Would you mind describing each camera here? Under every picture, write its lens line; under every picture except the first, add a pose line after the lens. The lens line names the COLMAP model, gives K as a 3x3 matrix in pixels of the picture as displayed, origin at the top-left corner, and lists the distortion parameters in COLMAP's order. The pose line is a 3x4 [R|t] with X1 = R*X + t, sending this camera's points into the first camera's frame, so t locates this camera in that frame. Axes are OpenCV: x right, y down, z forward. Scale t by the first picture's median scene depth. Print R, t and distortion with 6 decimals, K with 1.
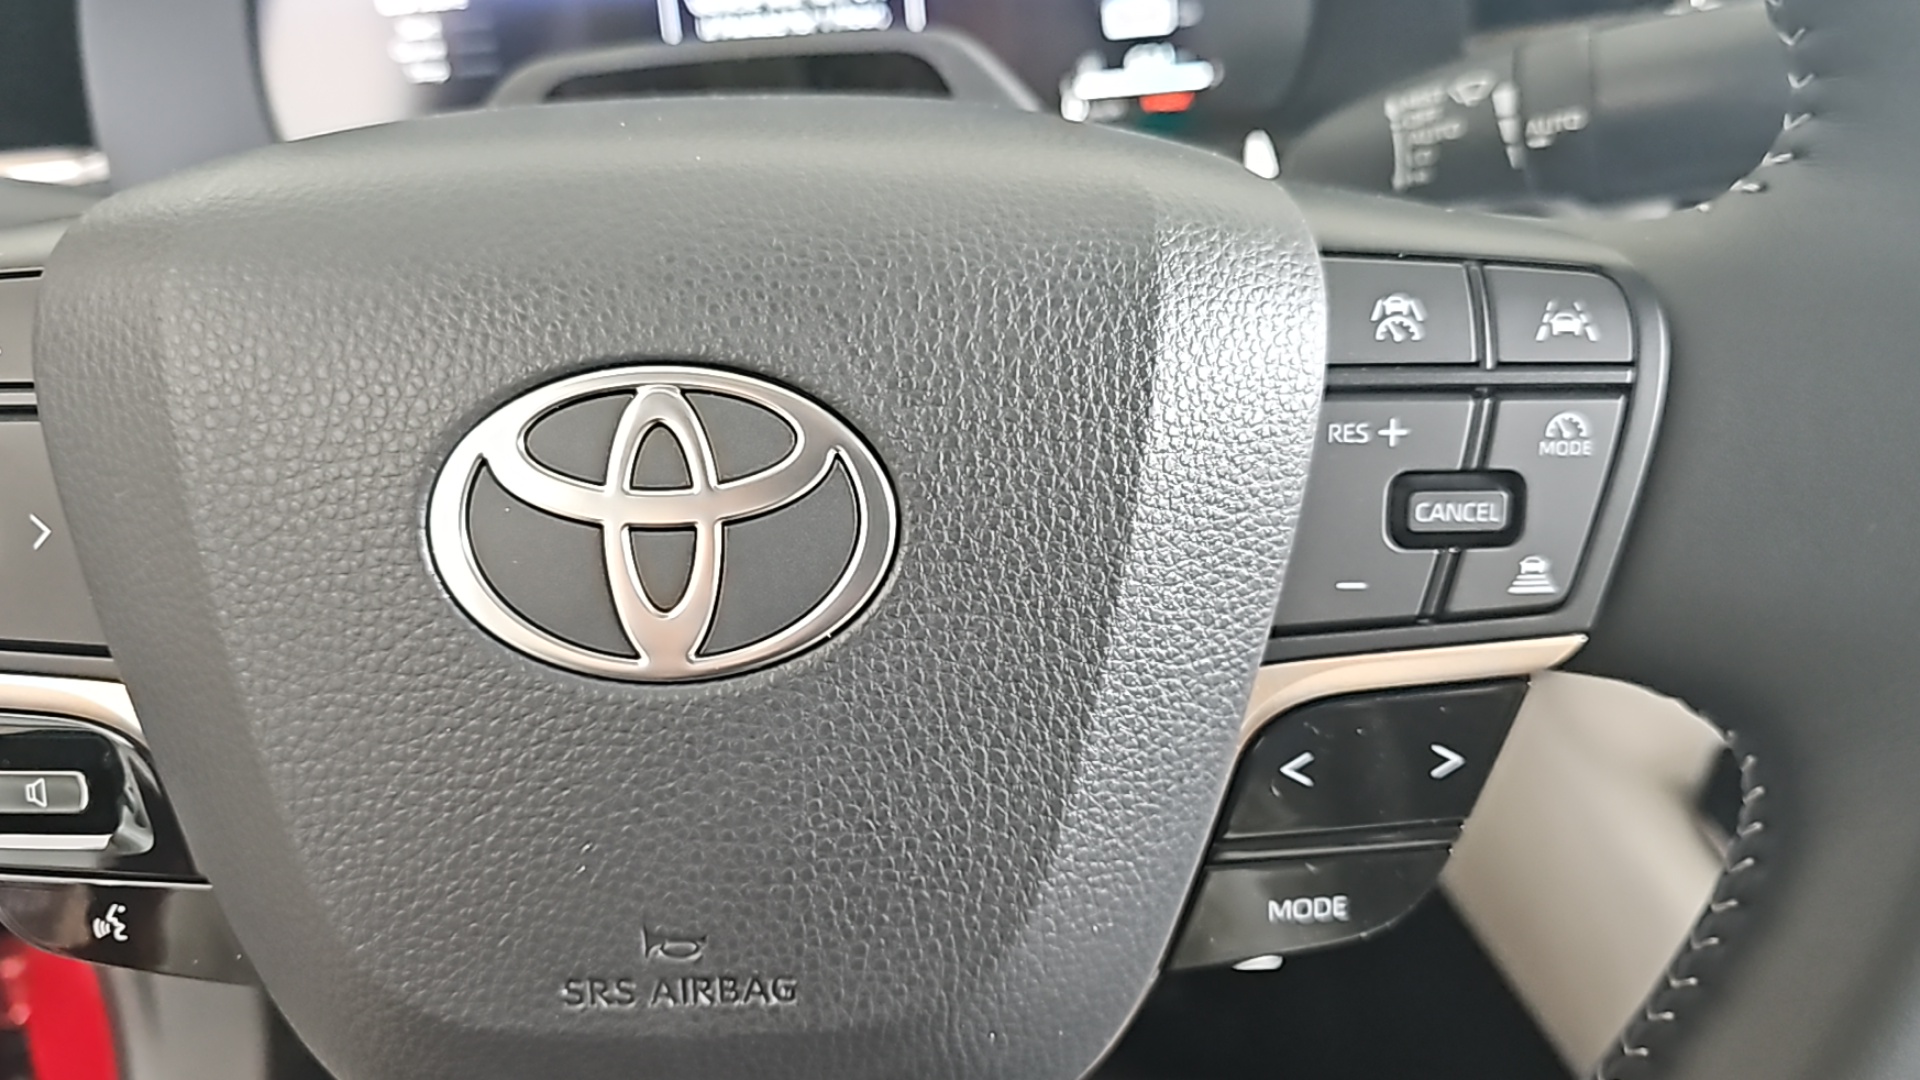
lens RADIAL K [[1327.9, 0, 960.0], [0, 1327.9, 504.3], [0, 0, 1]] dist [0.022797, -0.002636]
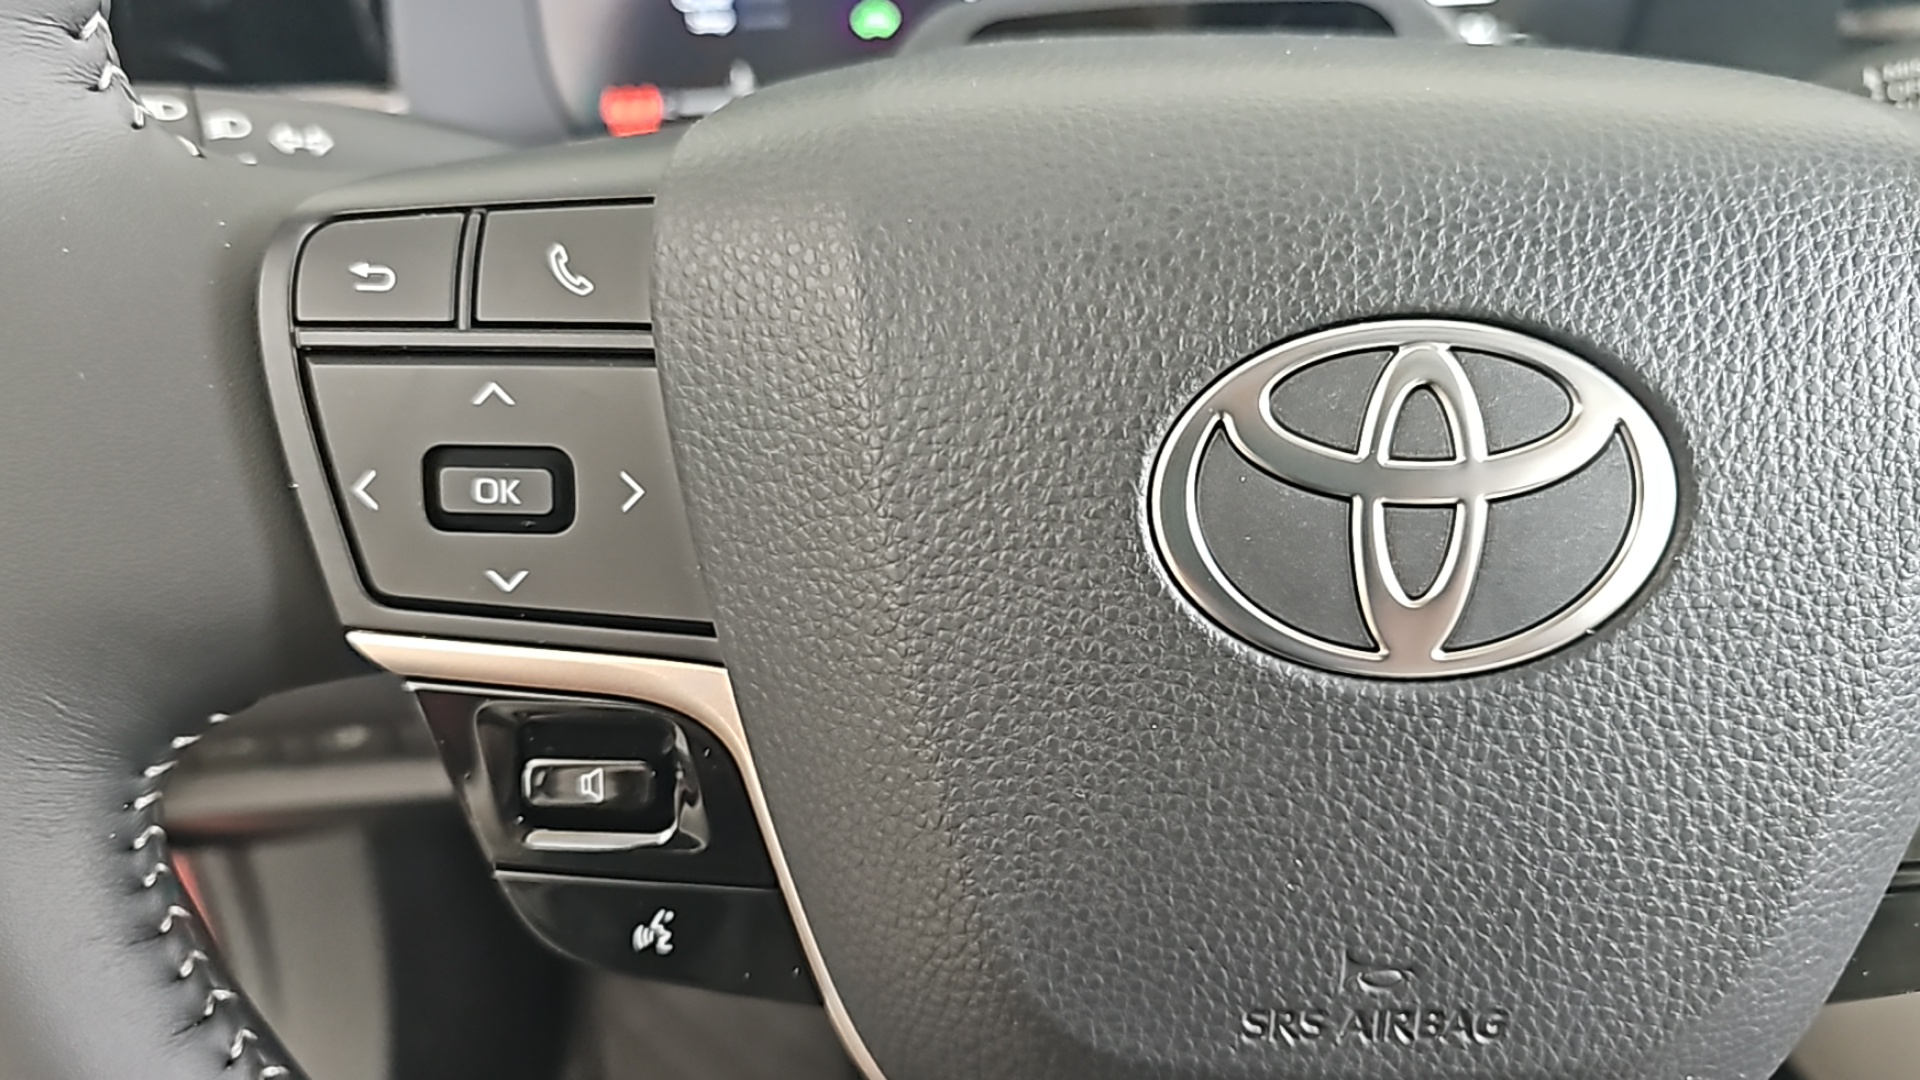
lens RADIAL K [[1351.6, 0, 960.0], [0, 1351.6, 540.0], [0, 0, 1]] dist [0.000593, -0.003274]
pose [[0.999455, 0.024742, 0.021872, -0.531680], [-0.025158, 0.999504, 0.018935, 0.031734], [-0.021393, -0.019475, 0.999581, 0.109036]]
